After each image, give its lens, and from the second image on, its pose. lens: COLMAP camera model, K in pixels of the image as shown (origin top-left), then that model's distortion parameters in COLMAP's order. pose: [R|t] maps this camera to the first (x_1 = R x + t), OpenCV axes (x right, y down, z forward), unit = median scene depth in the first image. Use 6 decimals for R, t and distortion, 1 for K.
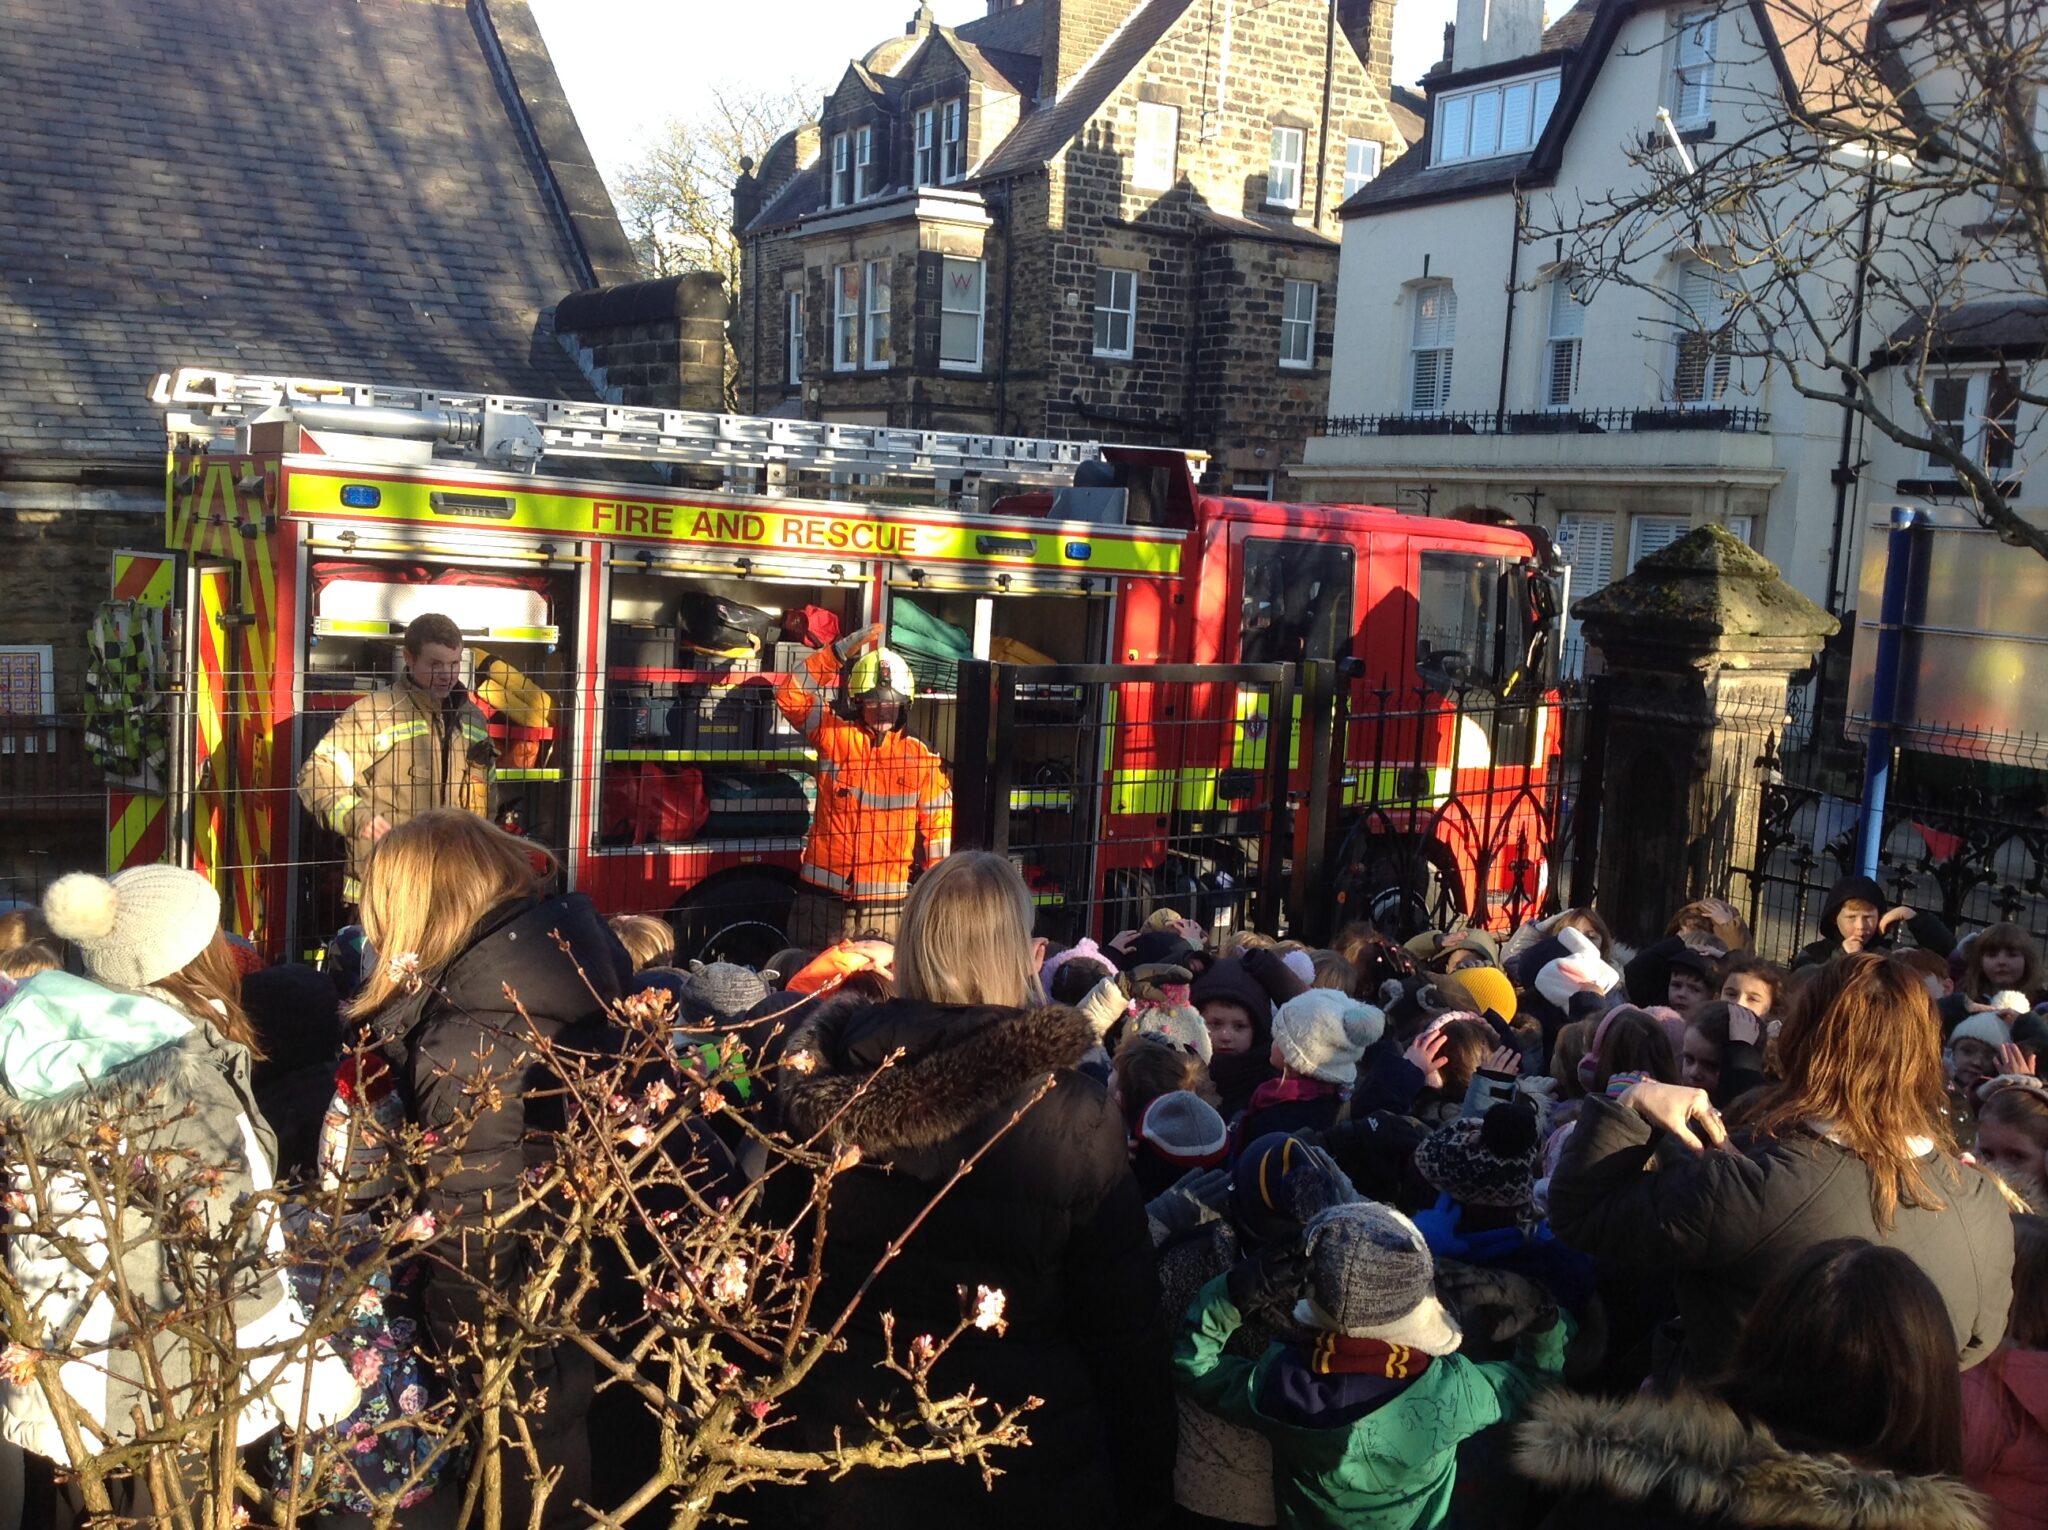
lens RADIAL K [[2044.5, 0, 1024.0], [0, 2044.5, 765.0], [0, 0, 1]] dist [0.225062, -0.640371]
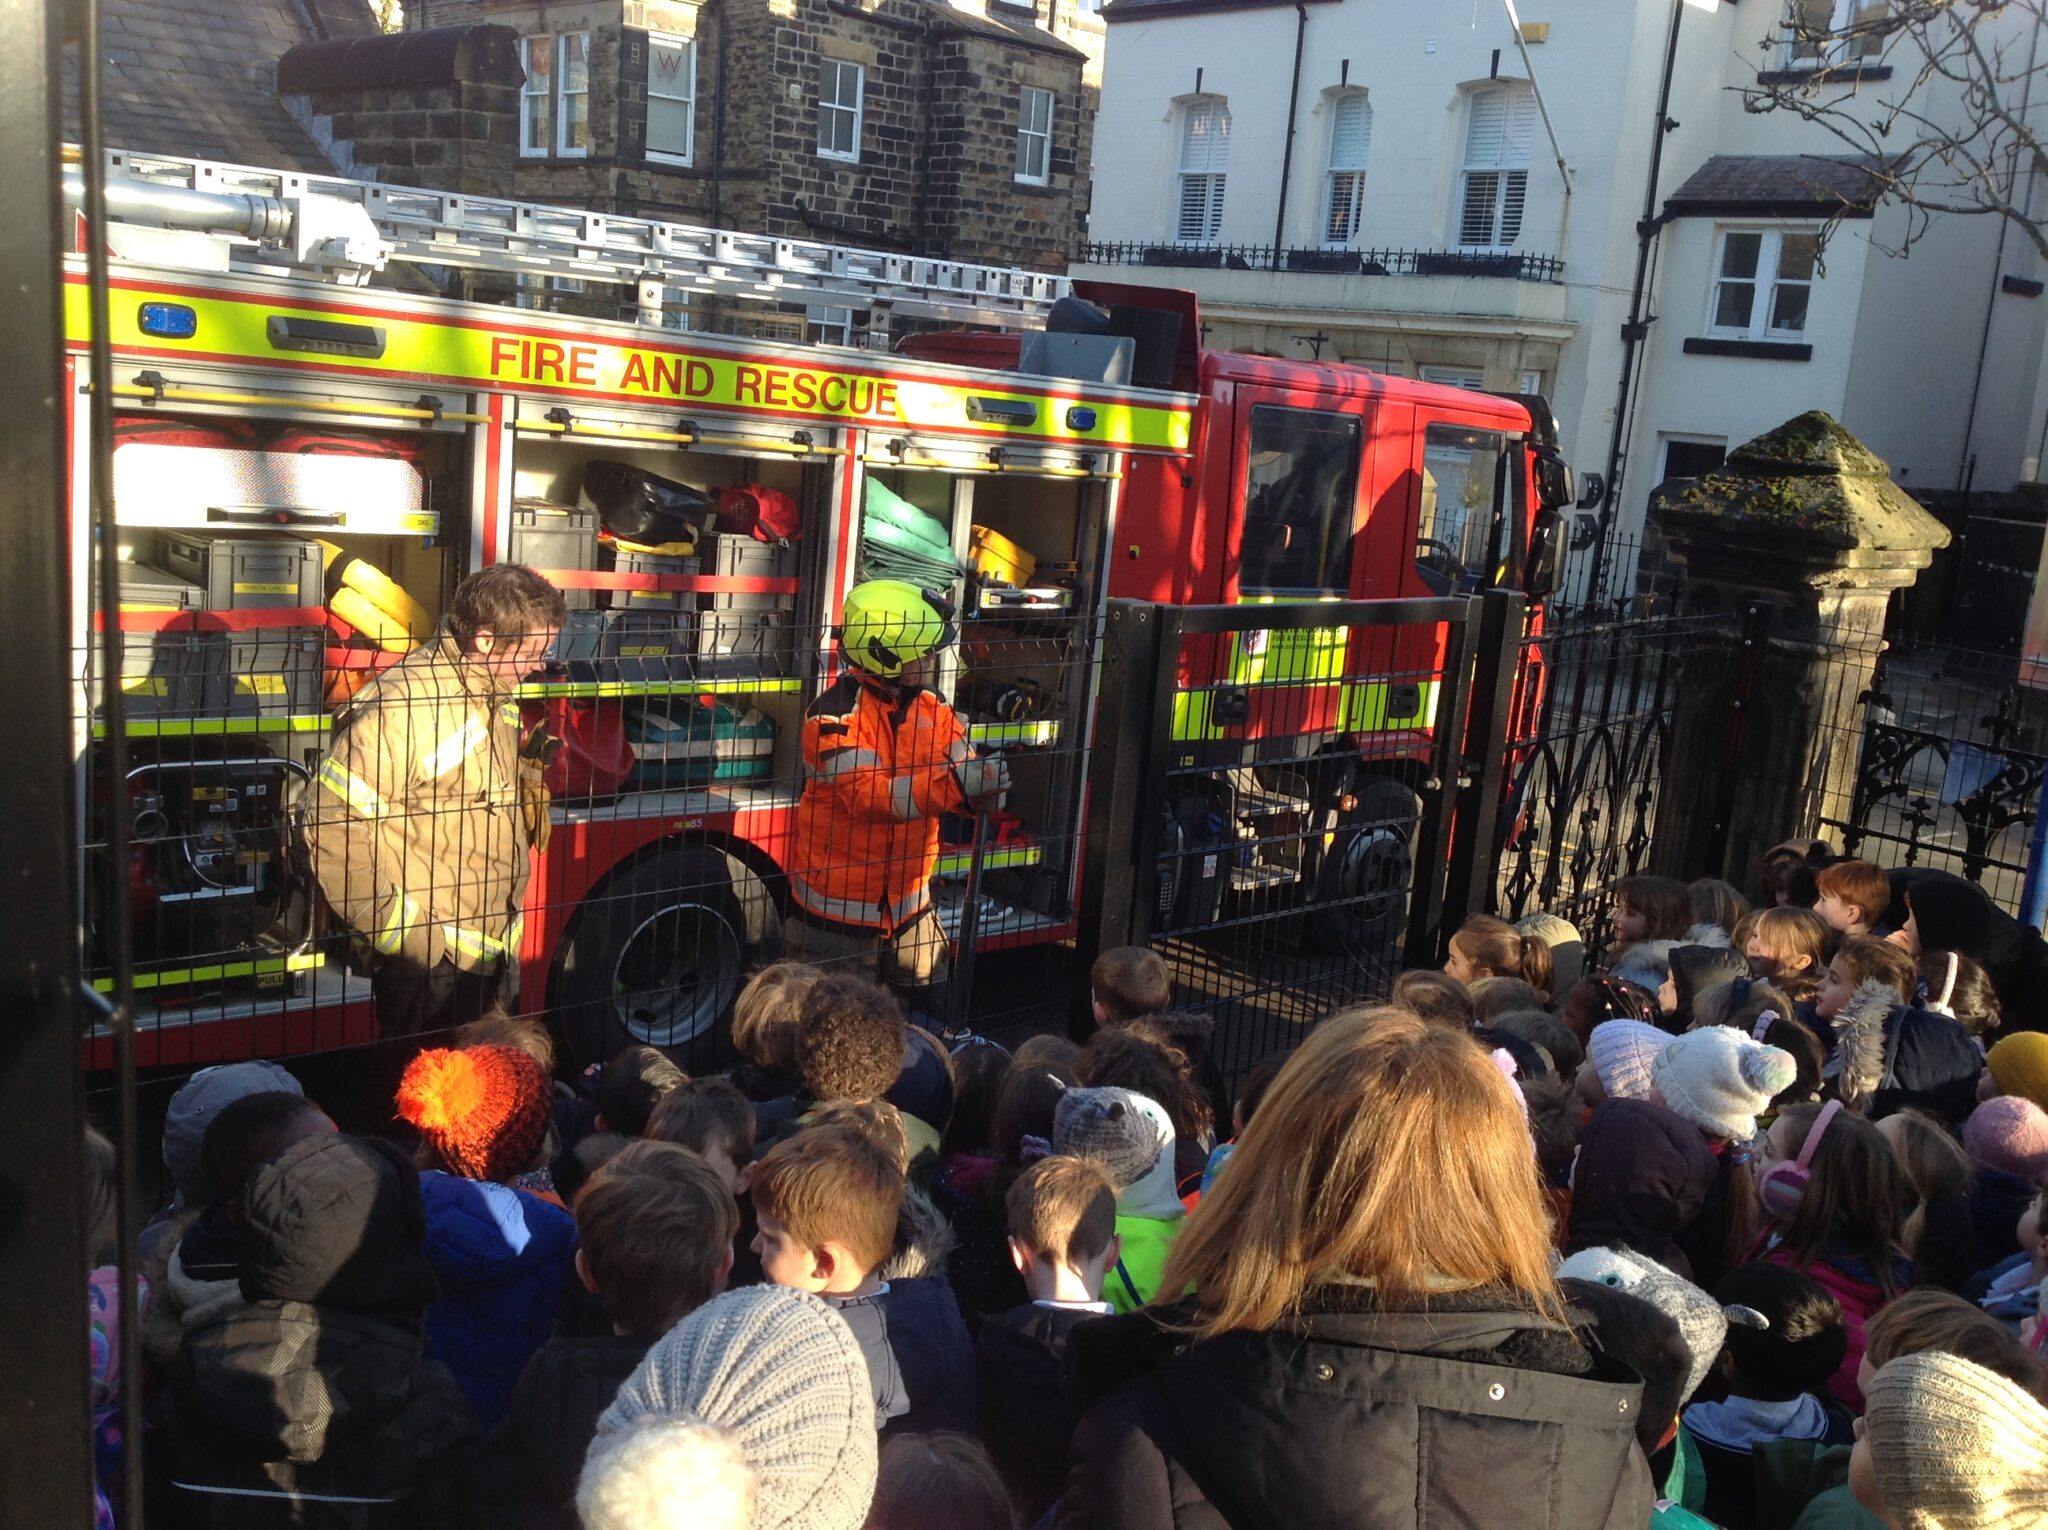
lens RADIAL K [[2044.5, 0, 1024.0], [0, 2044.5, 765.0], [0, 0, 1]] dist [0.225062, -0.640371]
pose [[0.984349, 0.004536, 0.176171, -0.052312], [-0.019785, 0.996193, 0.084901, -0.015448], [-0.175115, -0.087058, 0.980691, 0.088377]]
